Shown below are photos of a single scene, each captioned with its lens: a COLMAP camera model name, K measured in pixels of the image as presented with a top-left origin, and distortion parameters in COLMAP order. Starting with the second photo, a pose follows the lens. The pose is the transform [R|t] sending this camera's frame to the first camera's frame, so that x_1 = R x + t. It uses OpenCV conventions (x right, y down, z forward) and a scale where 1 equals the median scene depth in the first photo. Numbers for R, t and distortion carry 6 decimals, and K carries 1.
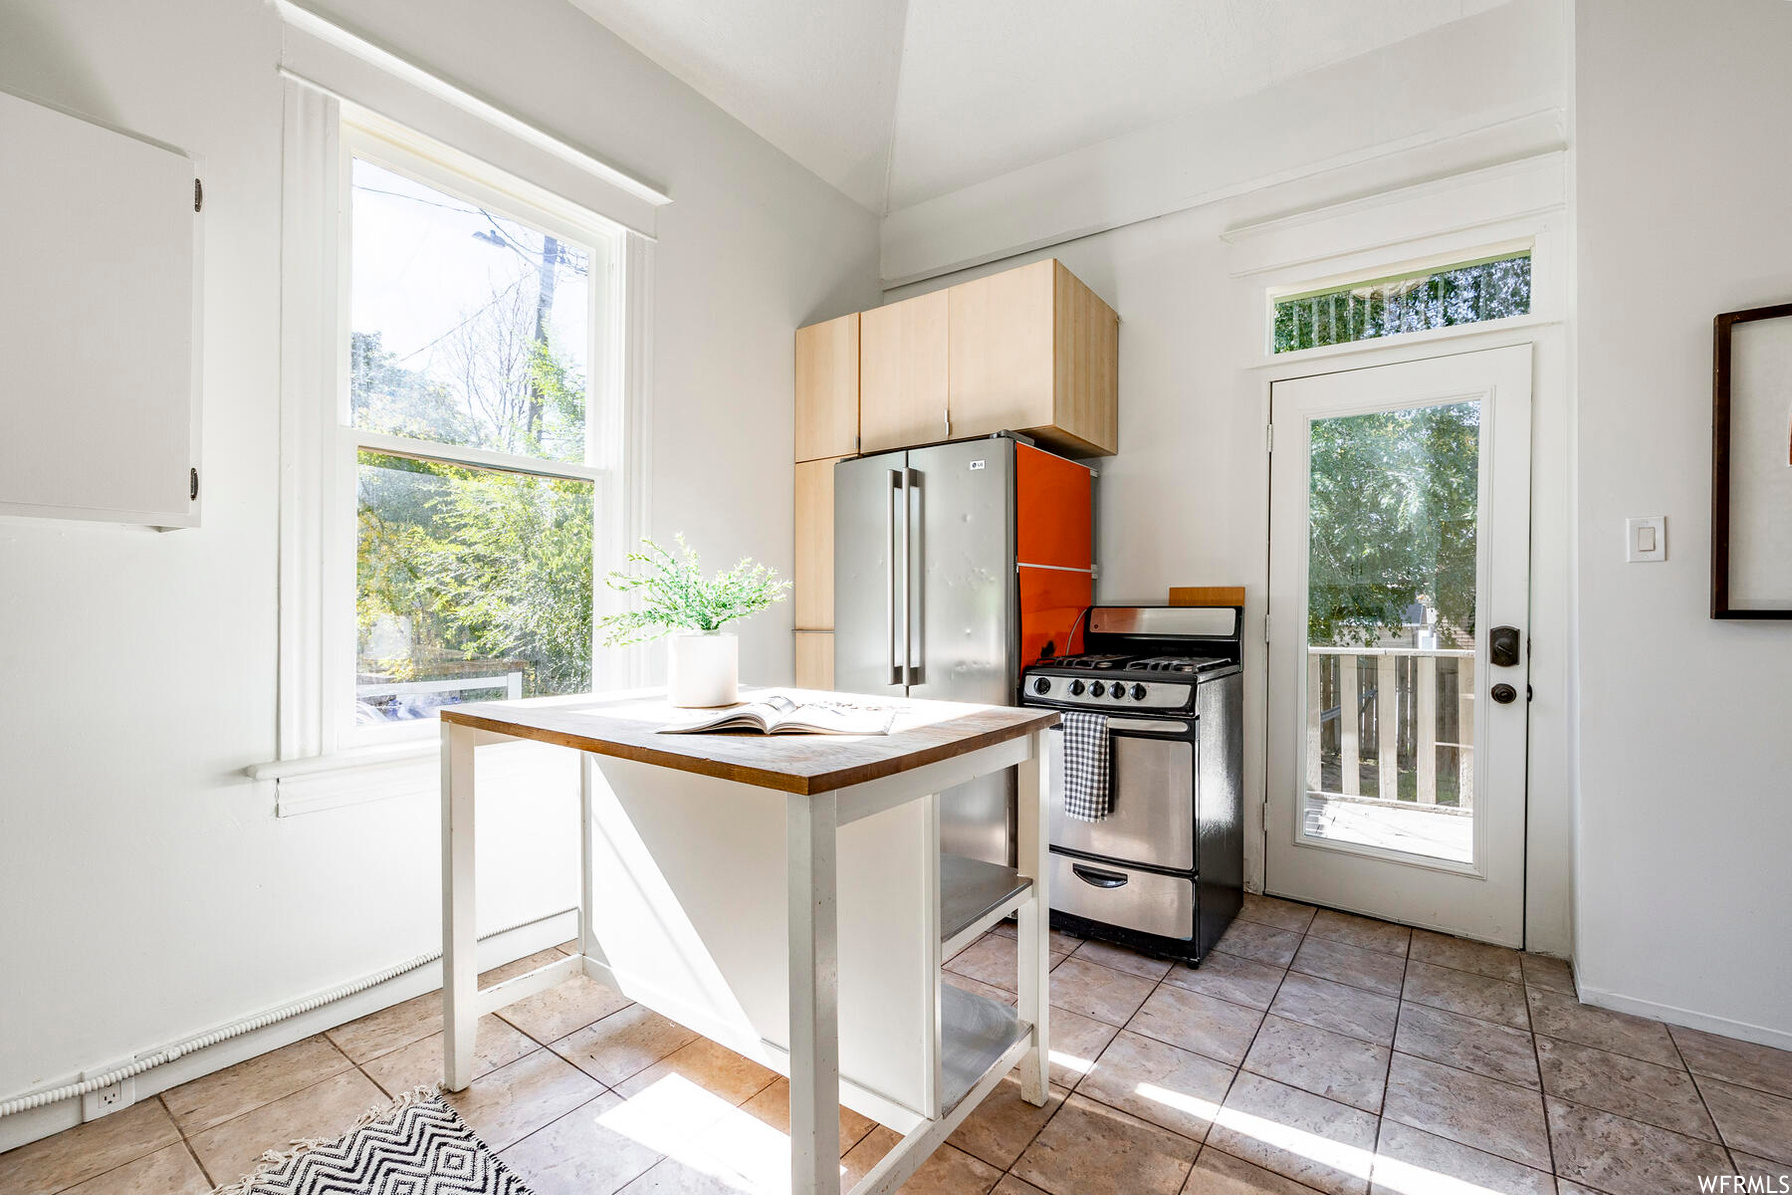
lens RADIAL K [[781.9, 0, 906.8], [0, 781.9, 601.2], [0, 0, 1]] dist [-0.001416, -0.001913]
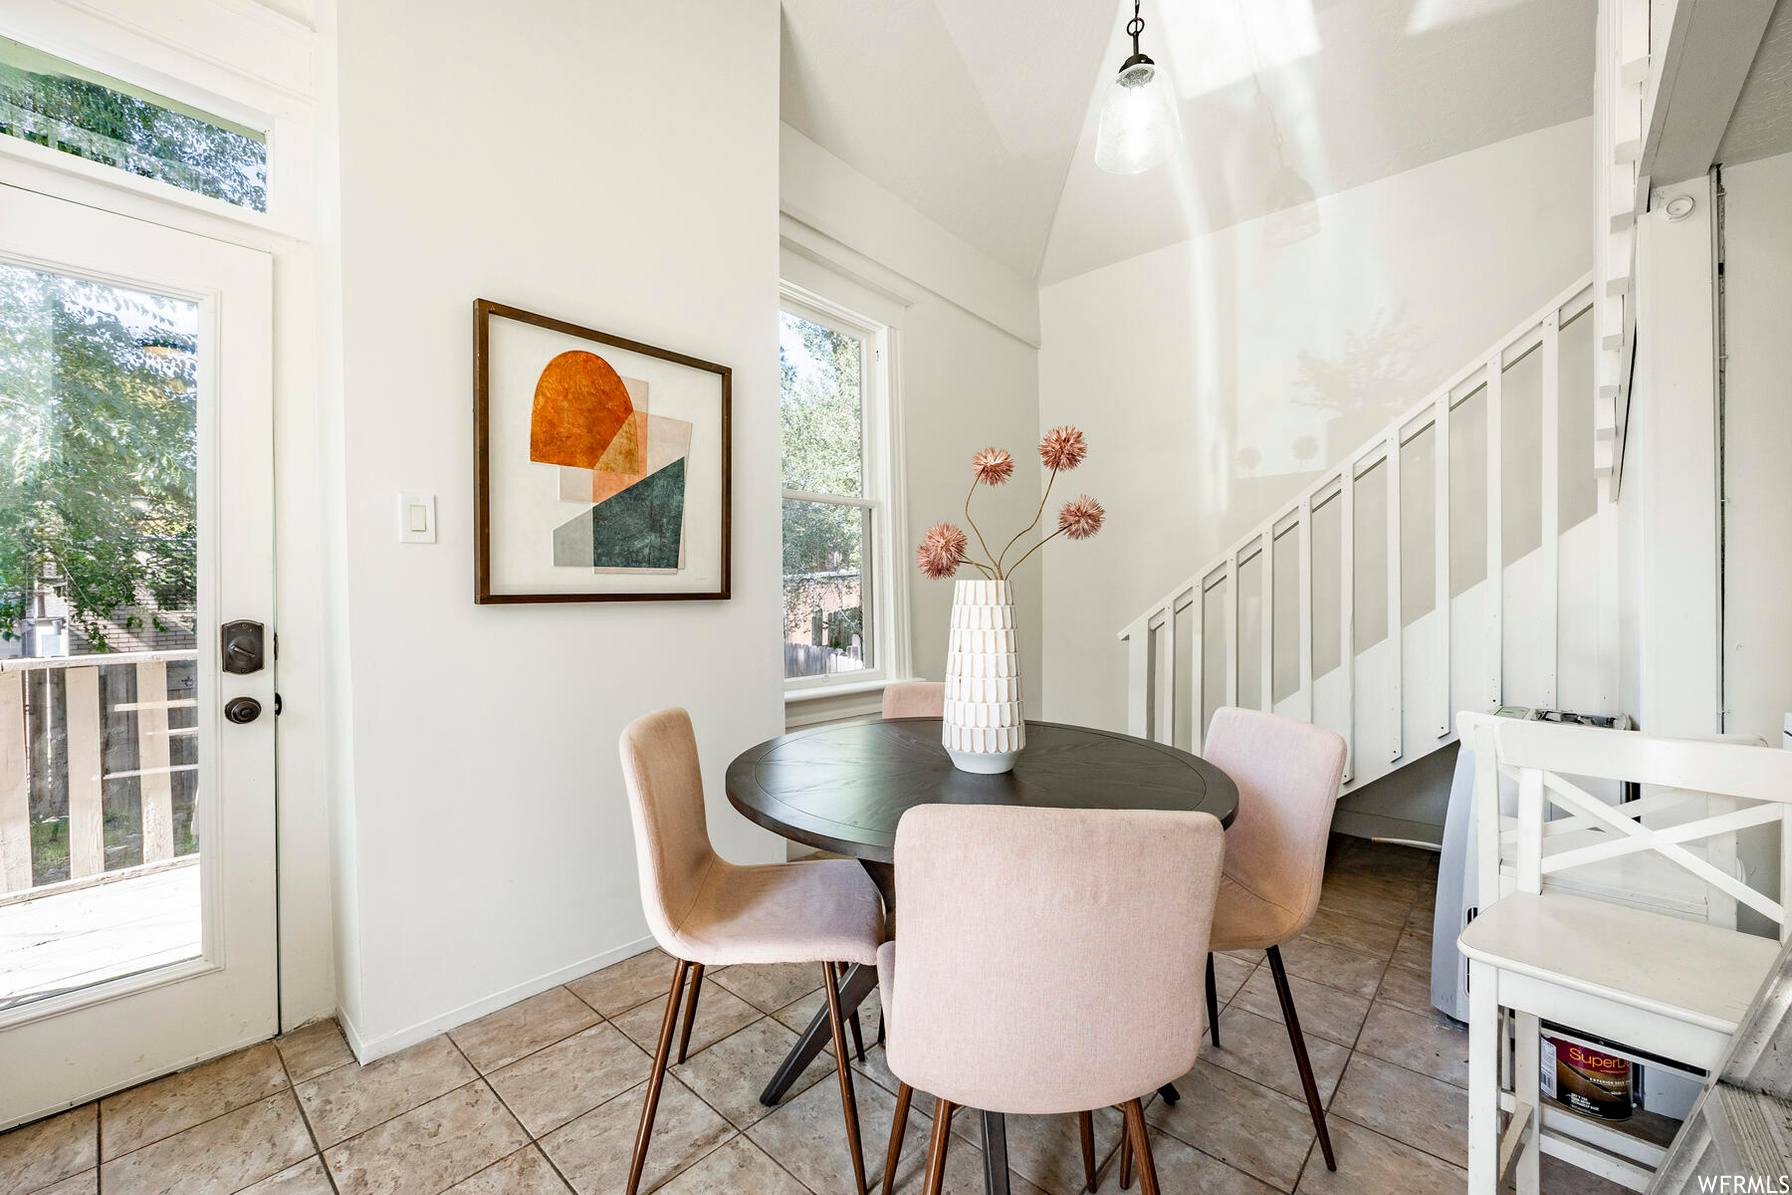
lens RADIAL K [[717.3, 0, 904.1], [0, 717.3, 603.0], [0, 0, 1]] dist [-0.000908, 0.000052]
pose [[0.093358, -0.020707, 0.995417, 0.147635], [0.001101, 0.999785, 0.020694, 0.002306], [-0.995632, -0.000836, 0.093361, 0.317588]]
